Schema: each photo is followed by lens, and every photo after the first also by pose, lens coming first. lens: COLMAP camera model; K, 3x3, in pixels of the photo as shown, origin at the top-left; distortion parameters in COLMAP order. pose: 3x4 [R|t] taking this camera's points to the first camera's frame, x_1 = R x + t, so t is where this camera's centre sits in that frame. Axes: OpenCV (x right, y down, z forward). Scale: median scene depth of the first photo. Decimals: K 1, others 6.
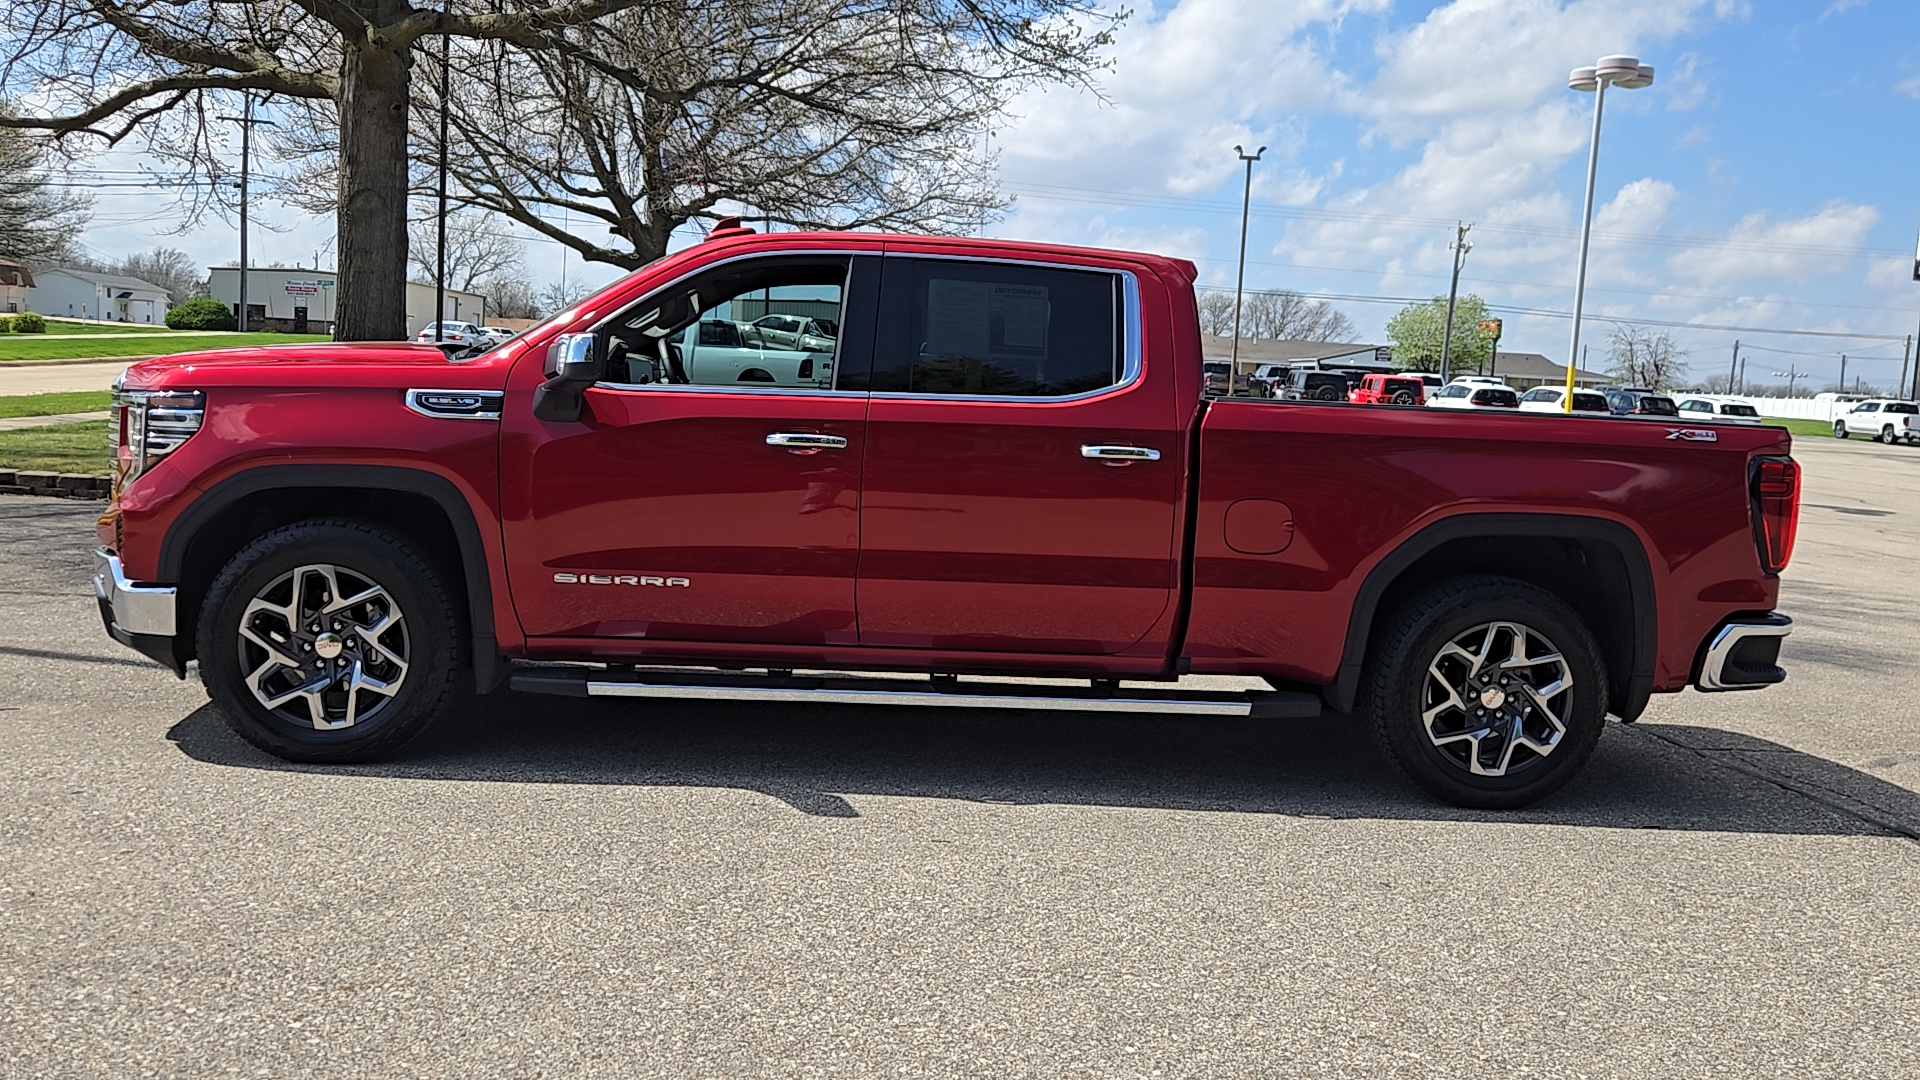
lens RADIAL K [[1603.8, 0, 951.6], [0, 1603.8, 536.6], [0, 0, 1]] dist [0.011388, -0.005614]
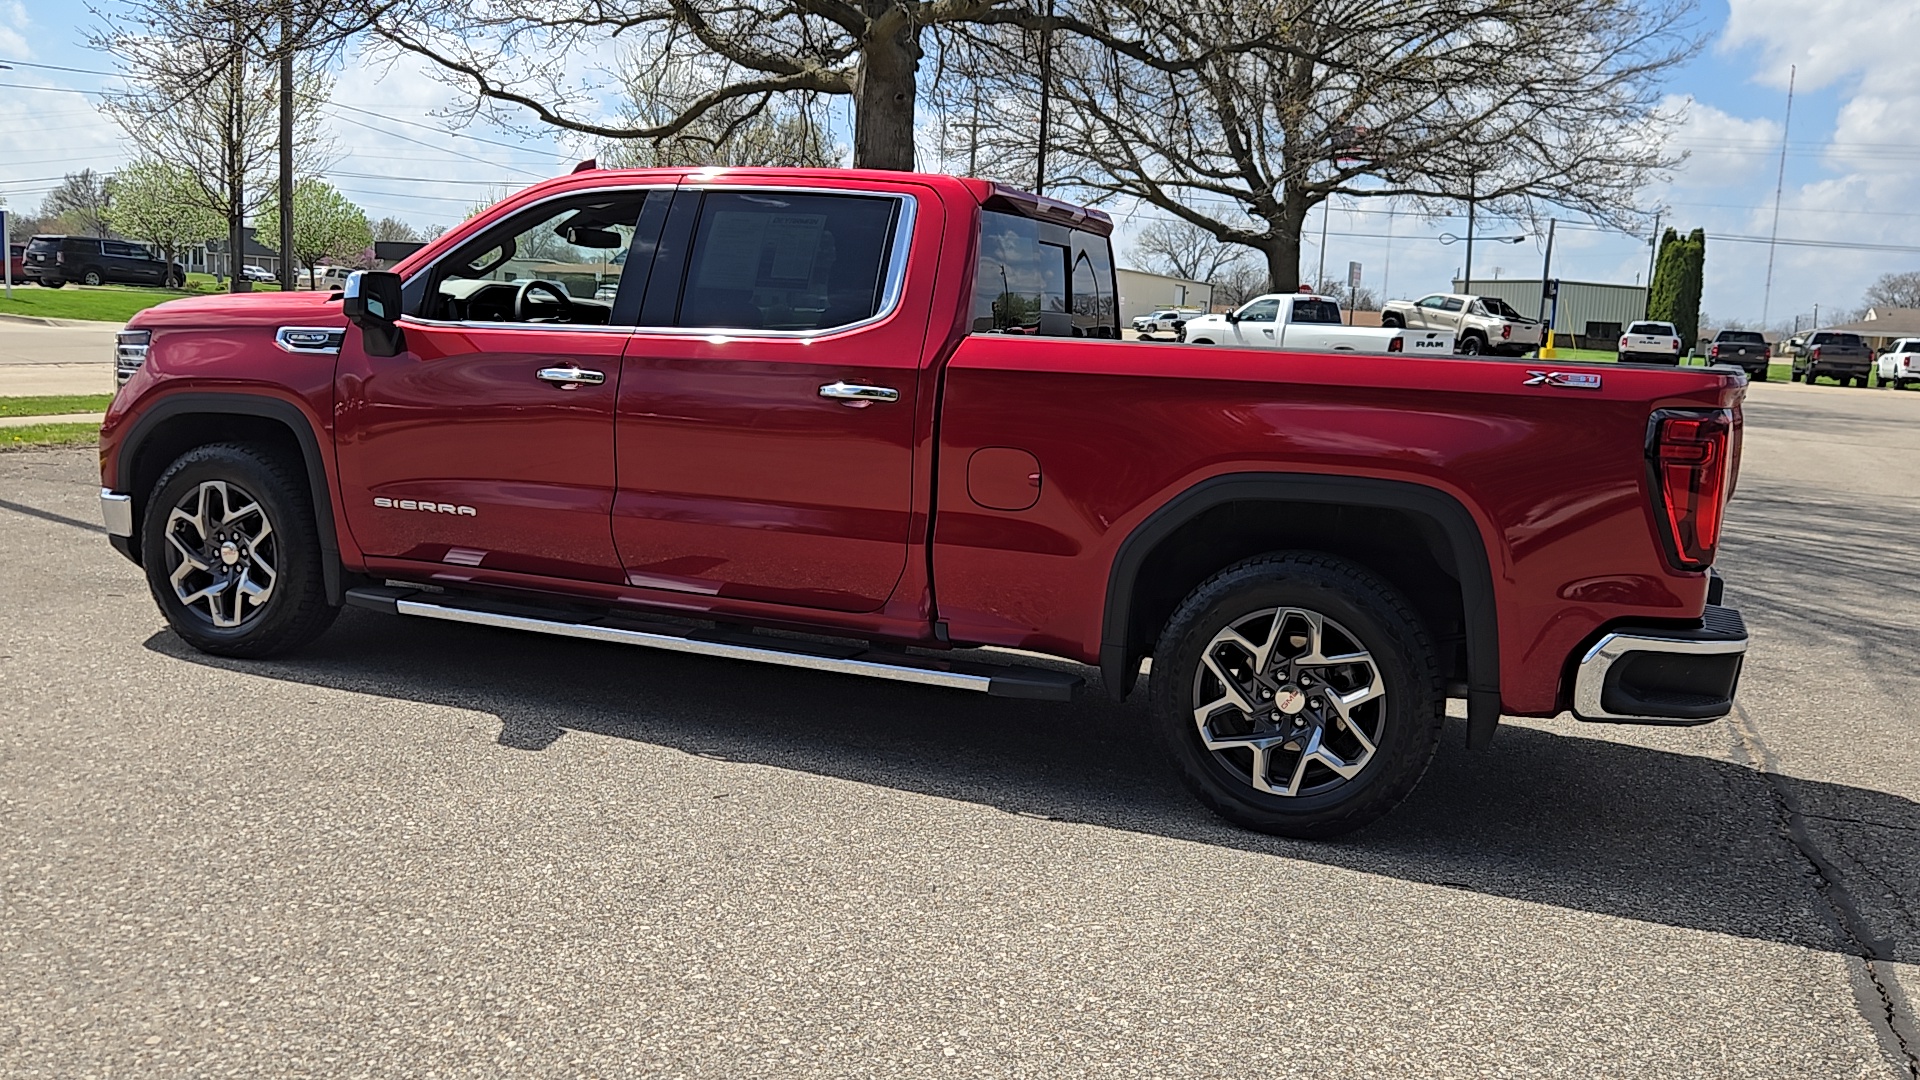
lens RADIAL K [[1603.8, 0, 947.5], [0, 1603.8, 532.6], [0, 0, 1]] dist [0.011388, -0.005614]
pose [[0.894941, 0.049356, -0.443447, 0.113330], [-0.047201, 0.998759, 0.015903, 0.002201], [0.443682, 0.006698, 0.896159, 0.040589]]
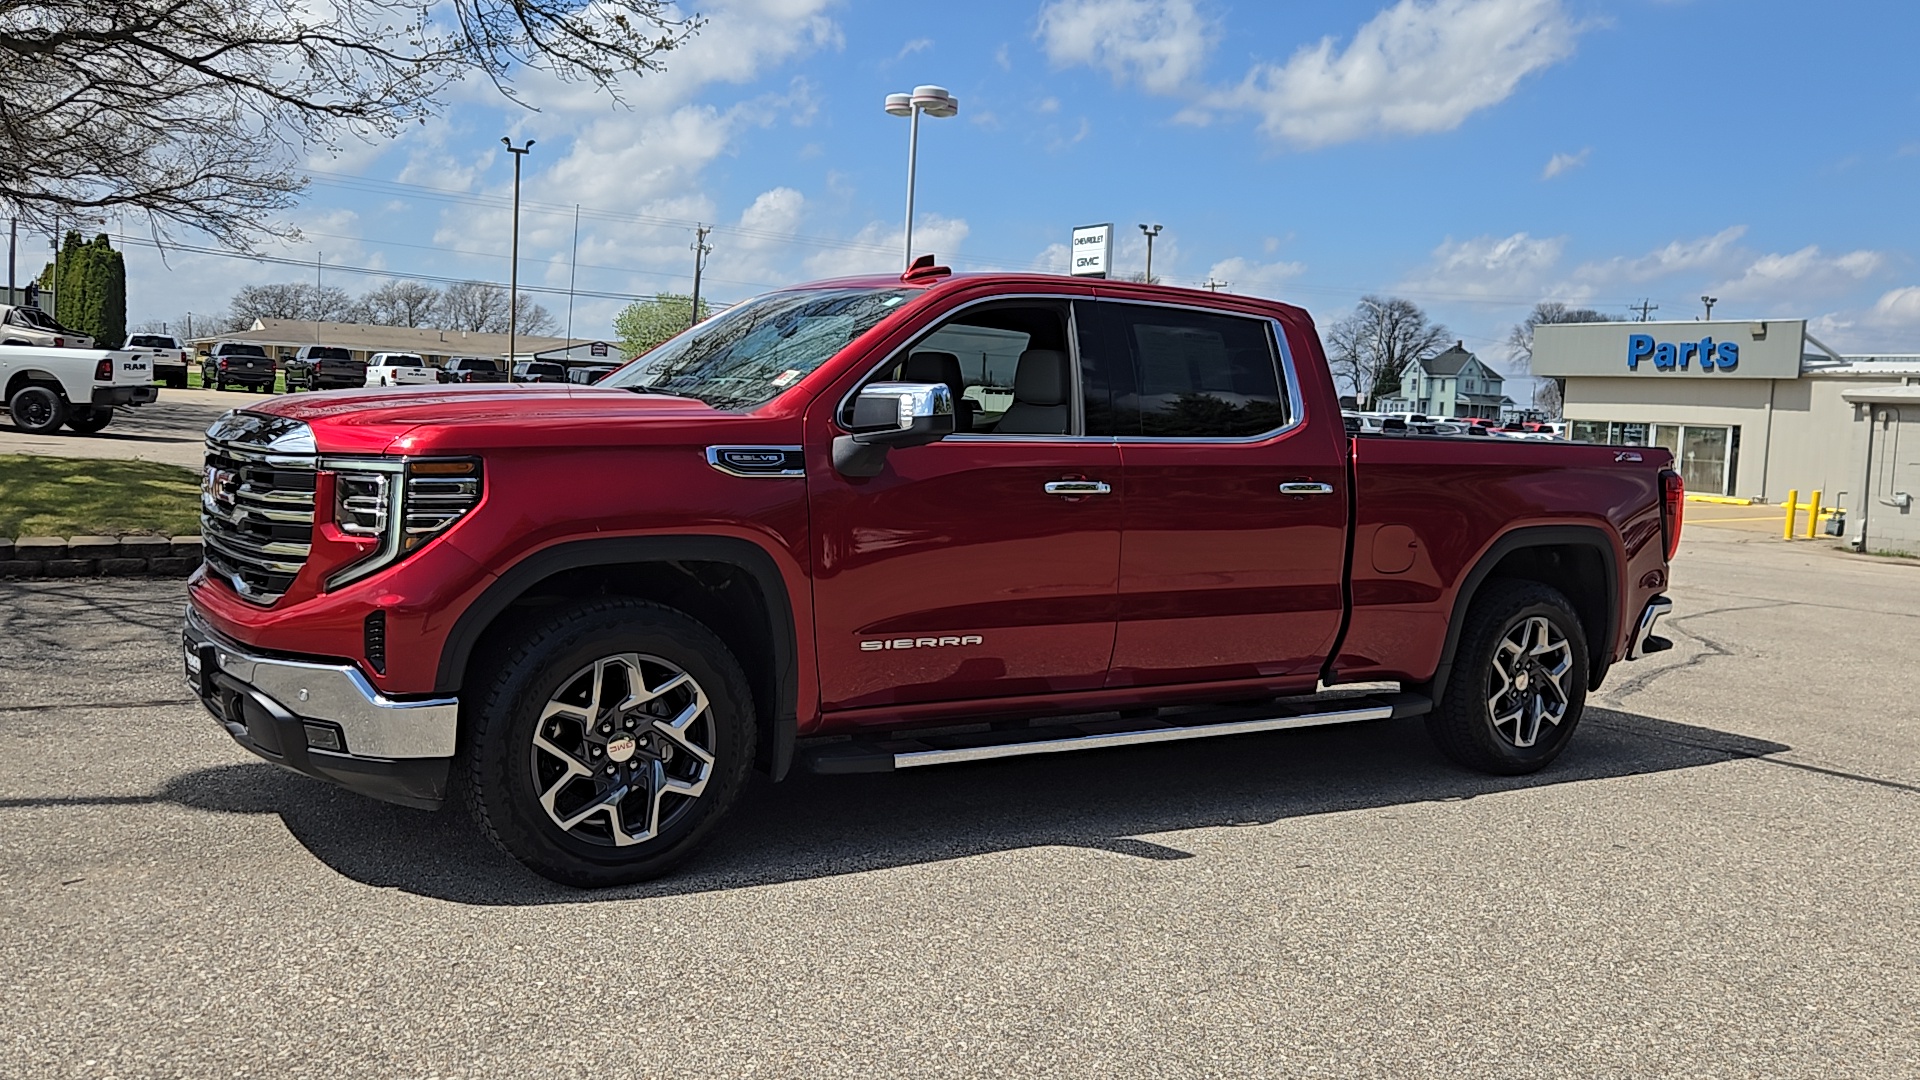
lens RADIAL K [[1603.8, 0, 953.3], [0, 1603.8, 542.2], [0, 0, 1]] dist [0.011388, -0.005614]
pose [[0.876652, -0.051602, 0.478349, -0.125980], [0.047745, 0.998655, 0.020229, -0.009905], [-0.478750, 0.005105, 0.877937, 0.032710]]
